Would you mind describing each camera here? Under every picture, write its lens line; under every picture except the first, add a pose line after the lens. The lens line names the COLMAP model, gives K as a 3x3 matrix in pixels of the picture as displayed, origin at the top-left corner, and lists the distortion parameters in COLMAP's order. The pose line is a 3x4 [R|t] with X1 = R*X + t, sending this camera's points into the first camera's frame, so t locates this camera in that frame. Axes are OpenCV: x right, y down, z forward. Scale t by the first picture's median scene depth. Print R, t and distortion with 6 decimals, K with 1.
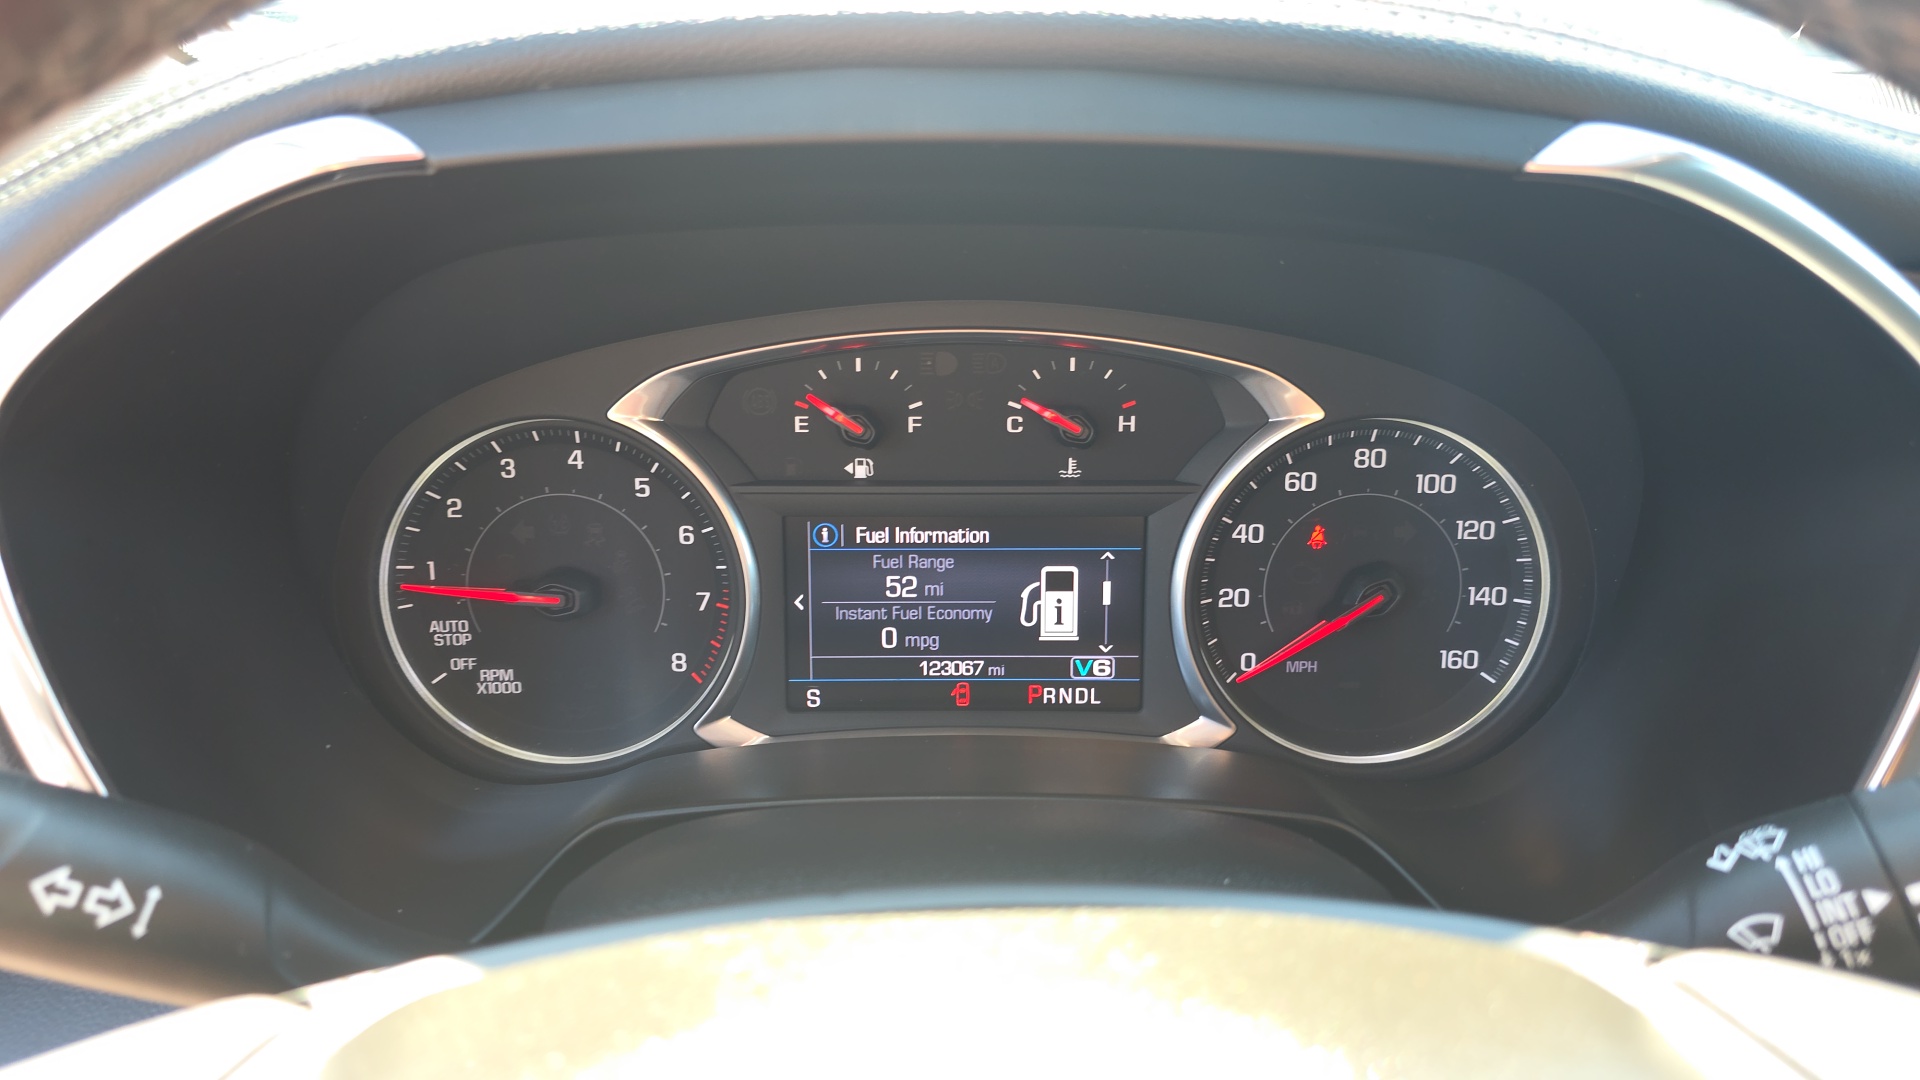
lens RADIAL K [[1316.9, 0, 930.9], [0, 1316.9, 541.7], [0, 0, 1]] dist [0.053735, -0.055341]
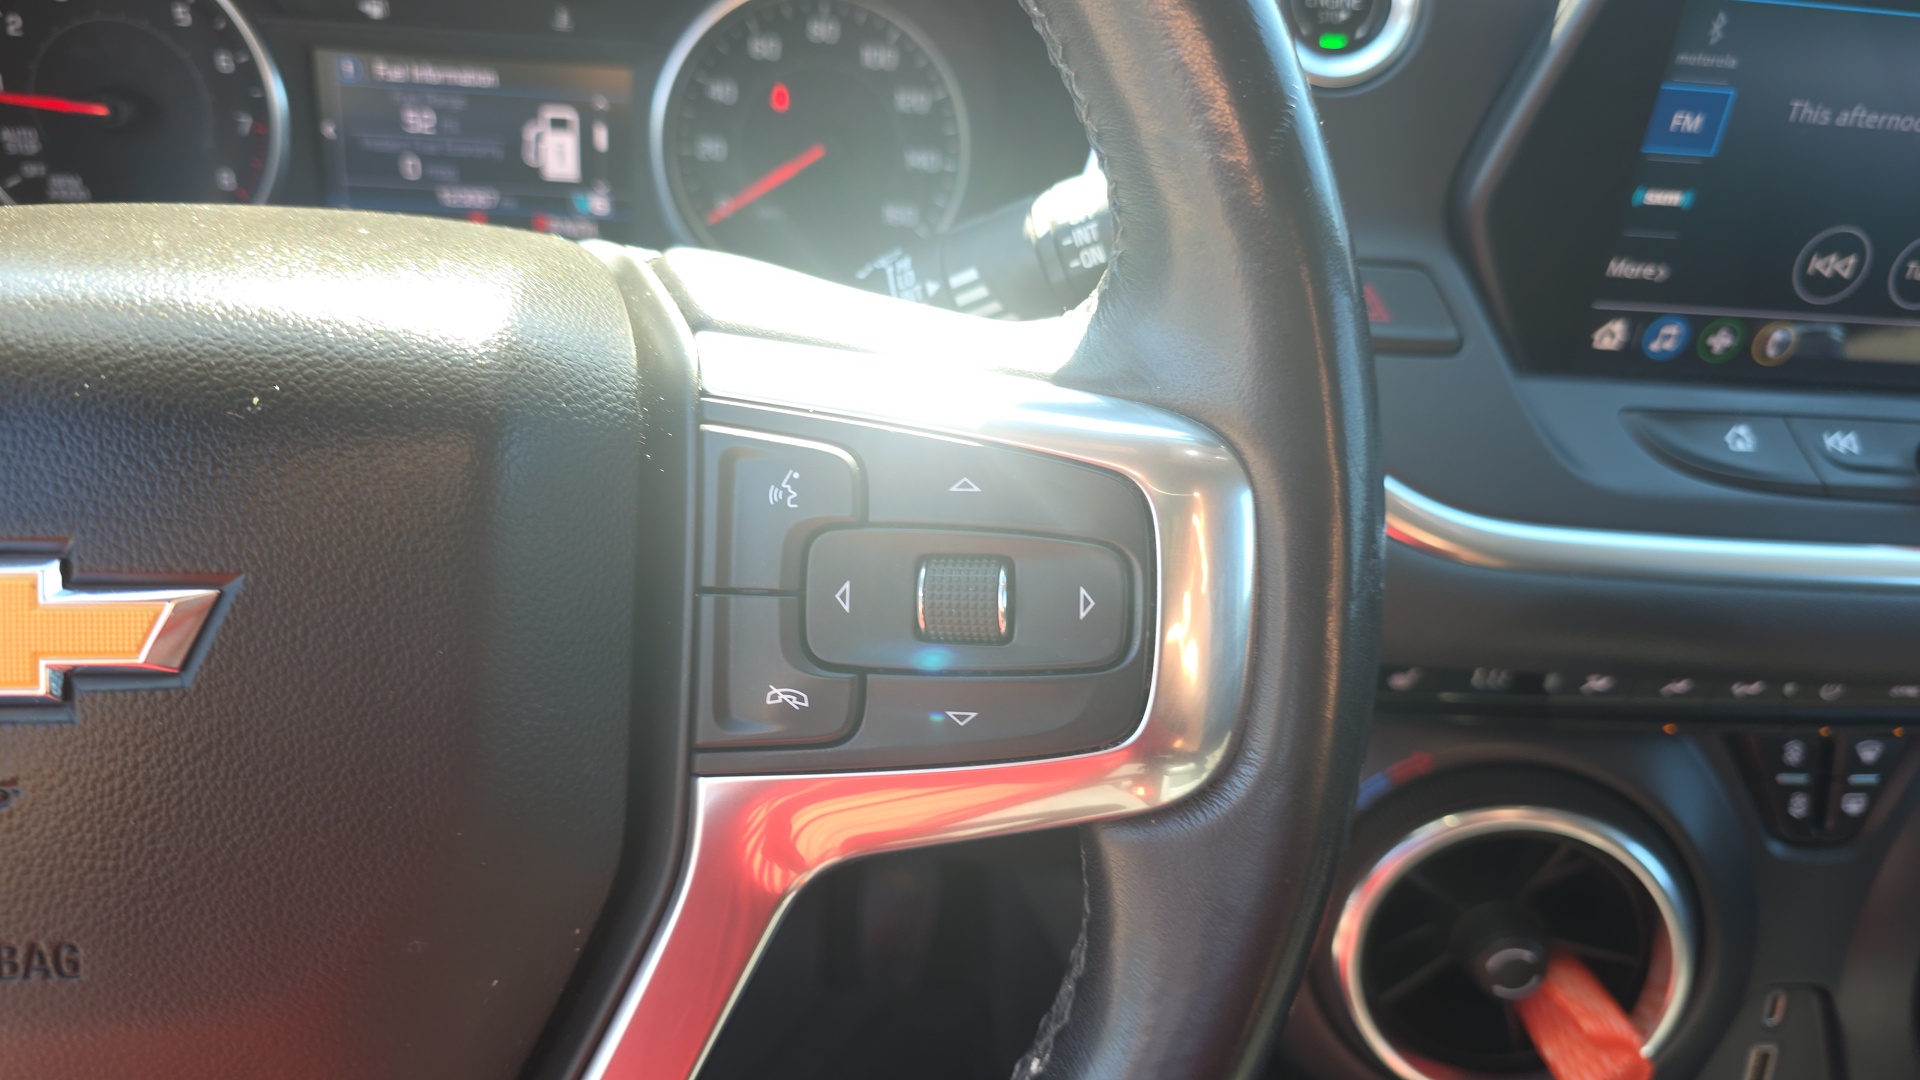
lens RADIAL K [[1361.3, 0, 932.6], [0, 1361.3, 533.4], [0, 0, 1]] dist [0.007216, -0.043535]
pose [[0.995329, 0.036158, 0.089509, 0.333282], [-0.052255, 0.981421, 0.184612, 0.146178], [-0.081171, -0.188427, 0.978727, -0.272442]]
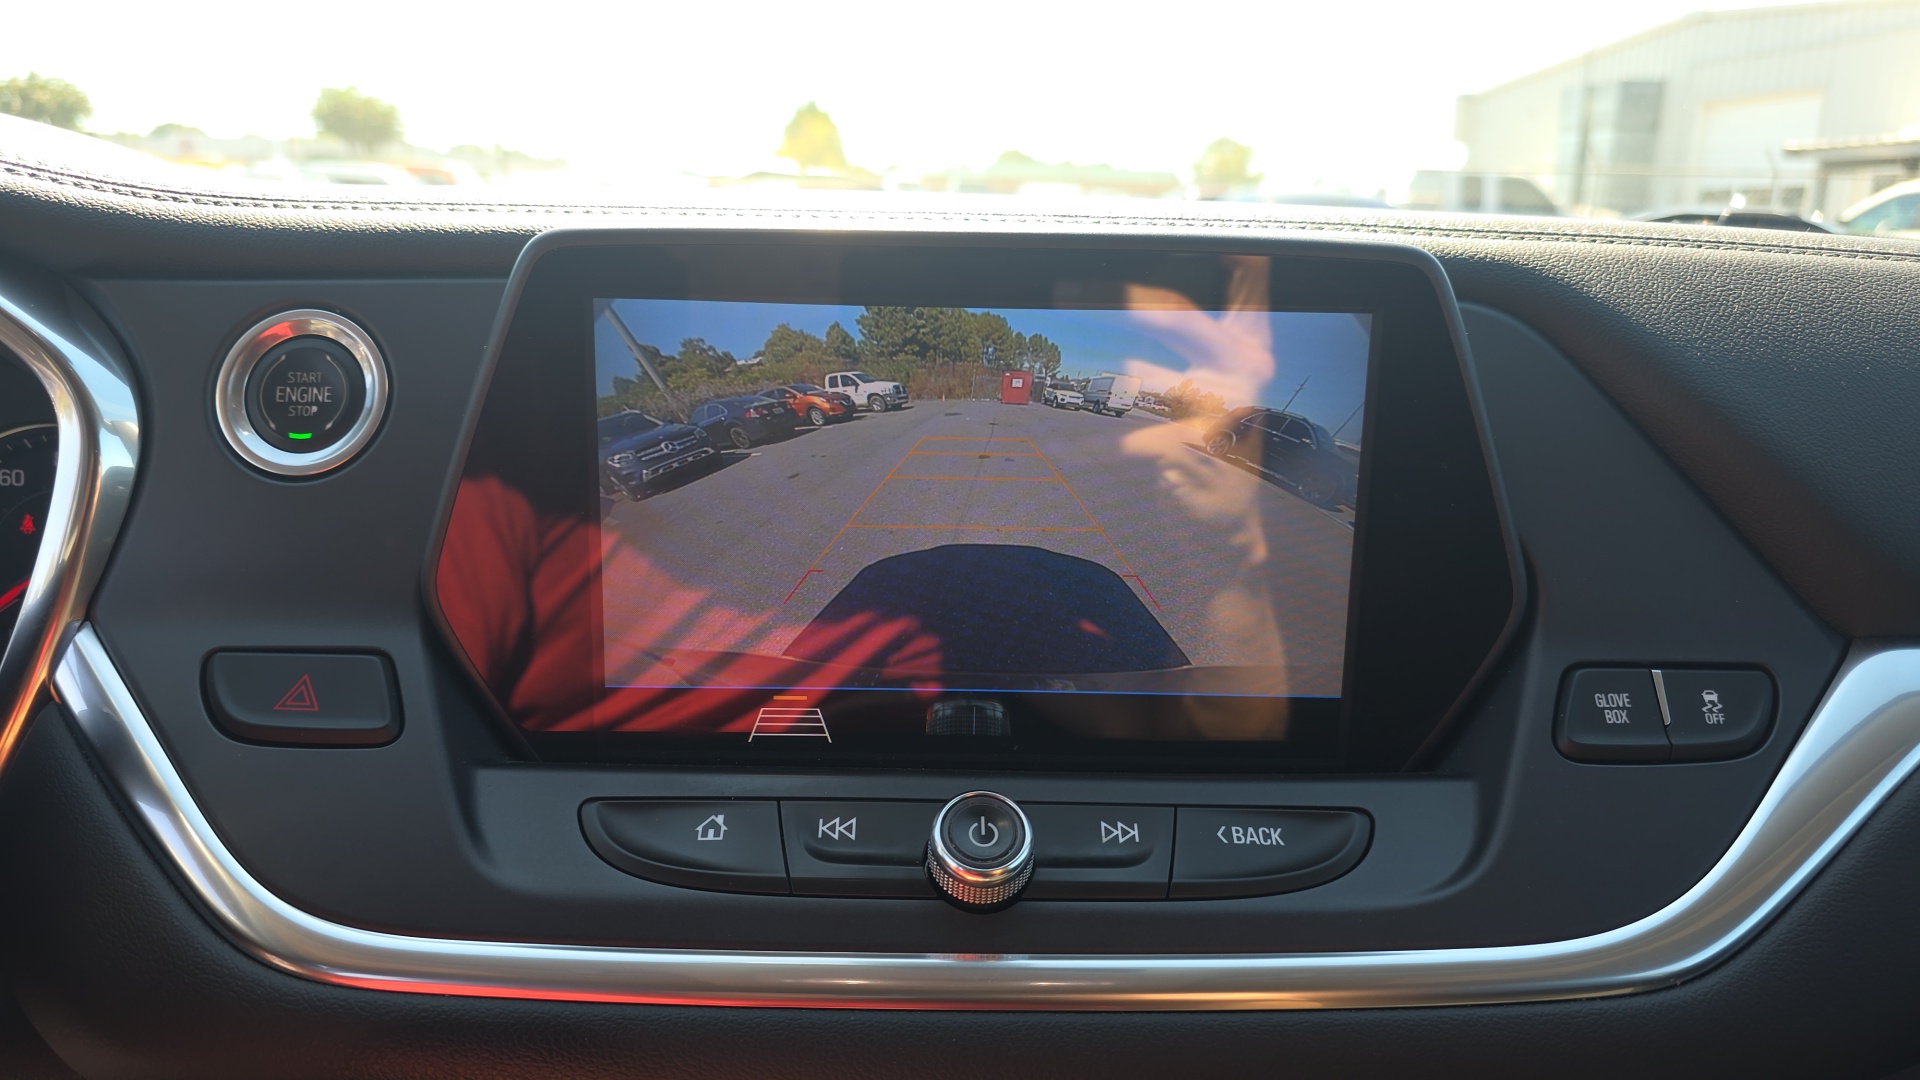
lens RADIAL K [[1322.7, 0, 957.0], [0, 1322.7, 545.1], [0, 0, 1]] dist [0.049475, -0.093579]
pose [[0.999620, 0.020178, 0.018801, 1.122501], [-0.017648, 0.991853, -0.126163, 0.154412], [-0.021193, 0.125783, 0.991831, -0.215591]]
